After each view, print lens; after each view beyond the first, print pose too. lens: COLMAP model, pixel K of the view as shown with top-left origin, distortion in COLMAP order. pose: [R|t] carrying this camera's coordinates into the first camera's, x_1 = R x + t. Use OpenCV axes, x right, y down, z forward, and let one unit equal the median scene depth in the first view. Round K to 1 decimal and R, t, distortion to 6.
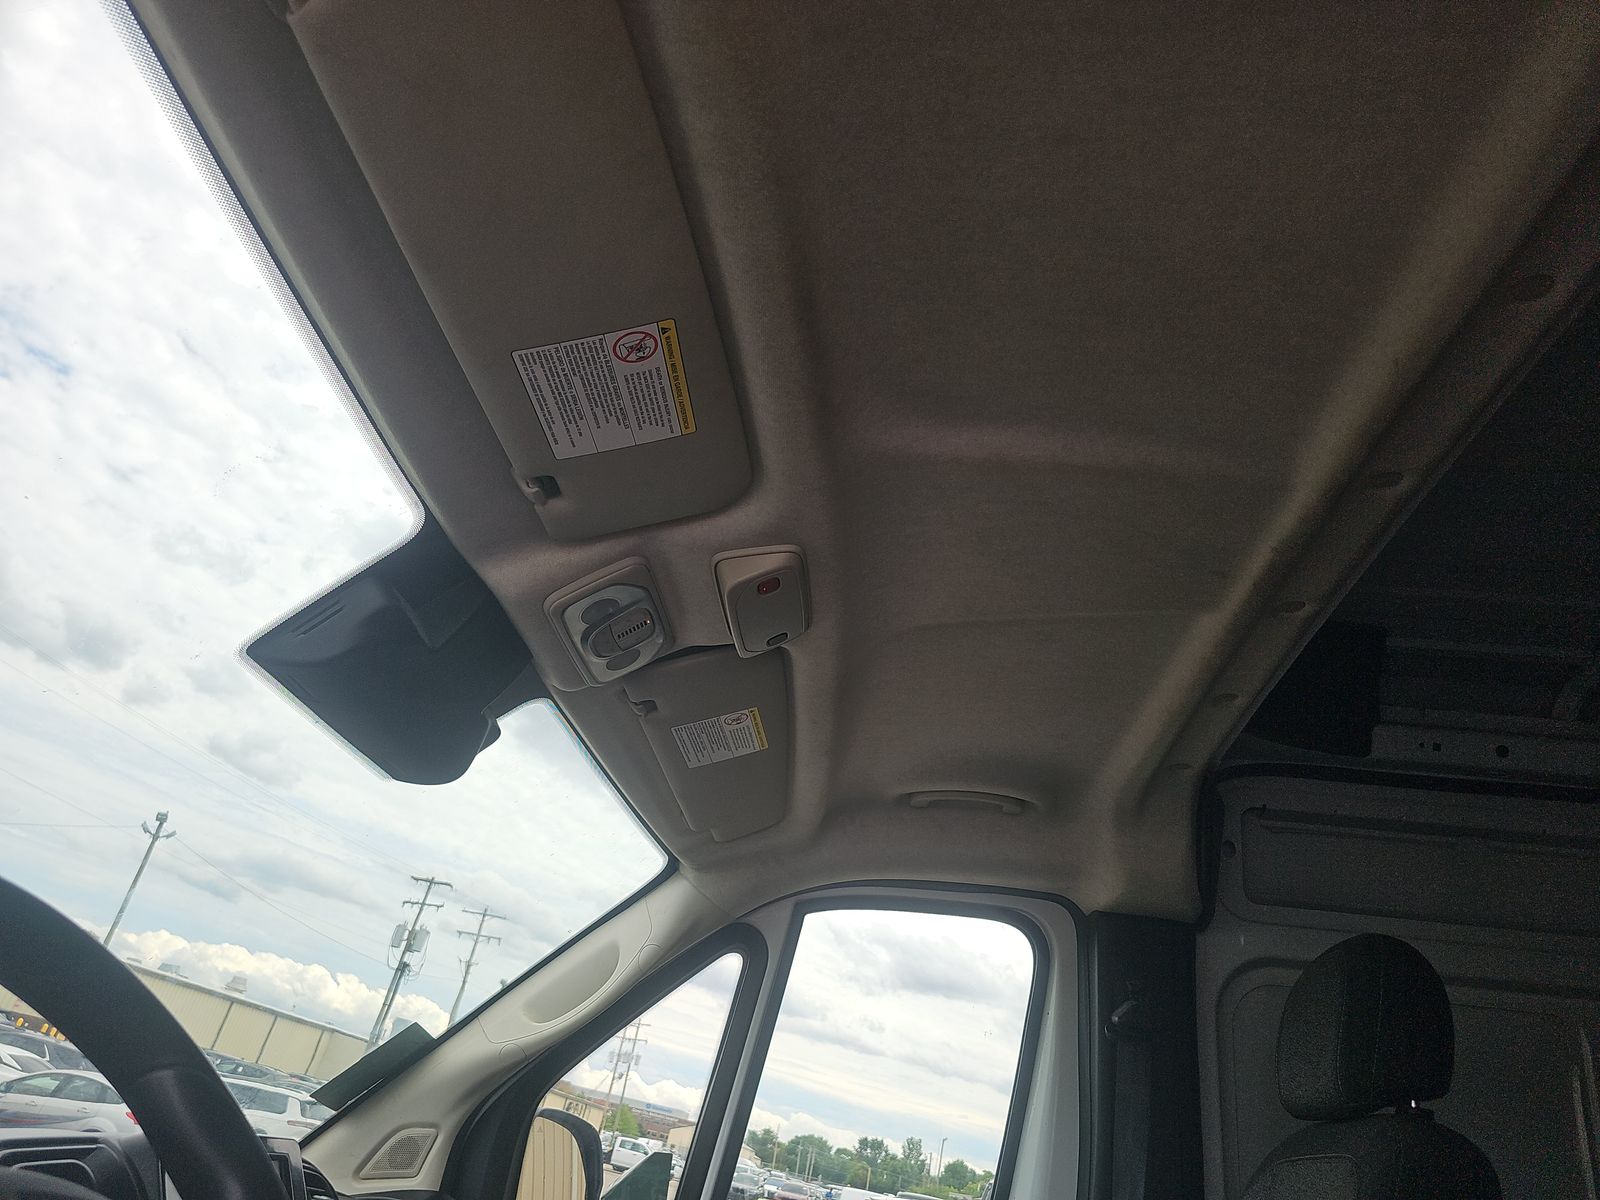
lens RADIAL K [[1045.2, 0, 808.7], [0, 1045.2, 612.6], [0, 0, 1]] dist [0.069363, -0.071936]
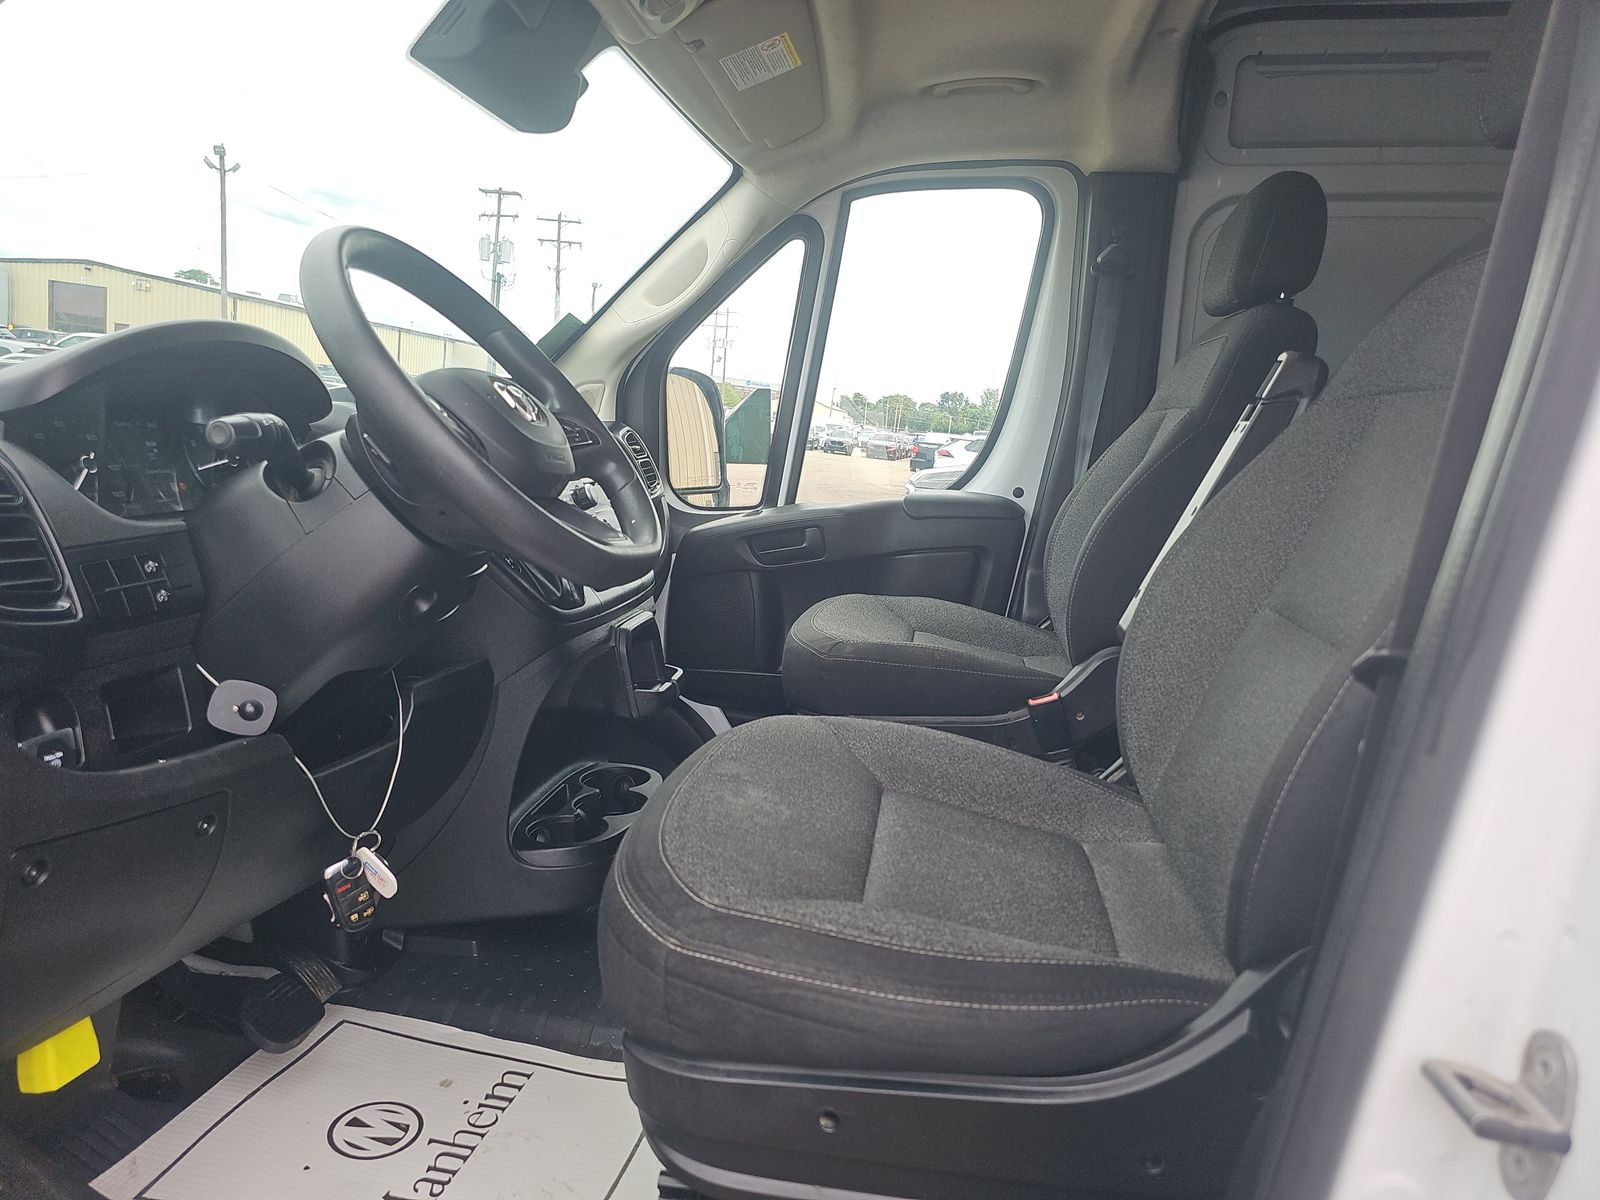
lens RADIAL K [[1045.2, 0, 808.7], [0, 1045.2, 612.6], [0, 0, 1]] dist [0.069363, -0.071936]
pose [[0.993159, -0.065749, -0.096500, 0.036067], [0.111071, 0.786944, 0.606945, -0.088665], [0.036034, -0.613511, 0.788863, -0.265930]]
